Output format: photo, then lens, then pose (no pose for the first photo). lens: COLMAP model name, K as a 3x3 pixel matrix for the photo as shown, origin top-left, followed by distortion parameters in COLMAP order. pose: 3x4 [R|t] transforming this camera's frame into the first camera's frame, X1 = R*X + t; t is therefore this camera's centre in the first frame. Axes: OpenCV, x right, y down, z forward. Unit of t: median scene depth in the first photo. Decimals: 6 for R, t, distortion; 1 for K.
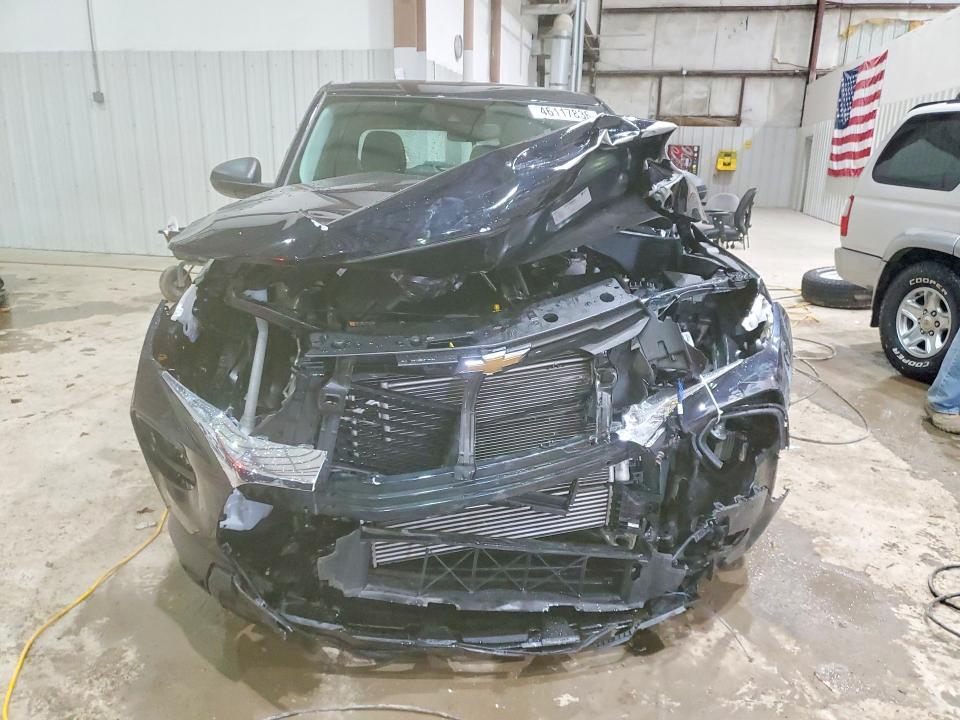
lens RADIAL K [[750.0, 0, 487.2], [0, 750.0, 358.9], [0, 0, 1]] dist [0.005388, 0.005414]
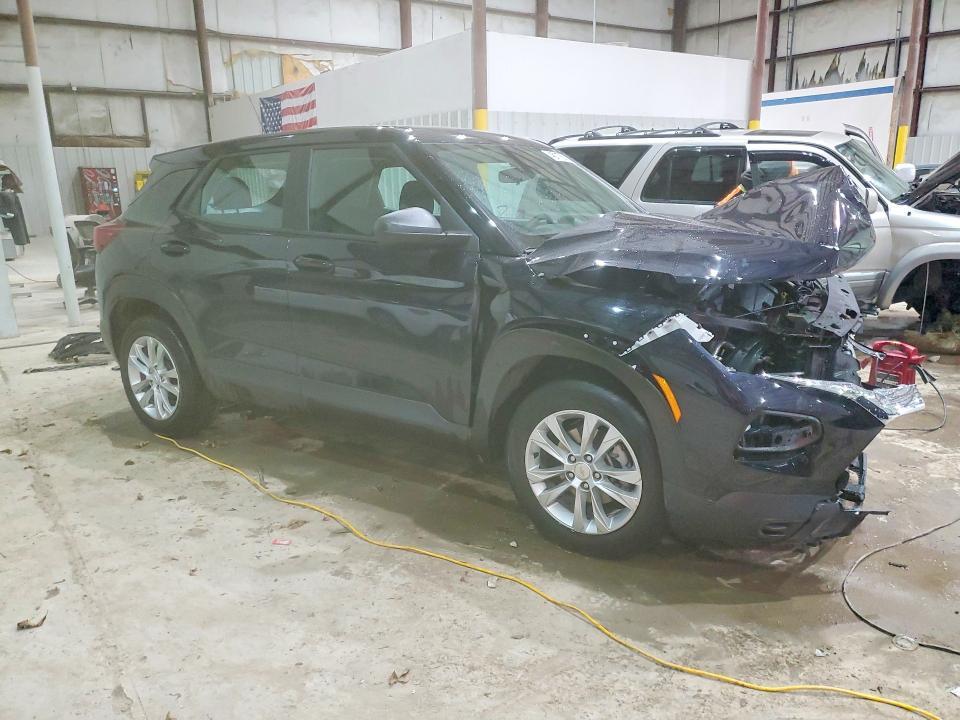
lens RADIAL K [[750.0, 0, 487.2], [0, 750.0, 358.9], [0, 0, 1]] dist [0.005388, 0.005414]
pose [[0.681255, -0.204550, 0.702888, -0.110966], [0.219266, 0.973102, 0.070669, -0.013670], [-0.698437, 0.105976, 0.707782, 0.028475]]
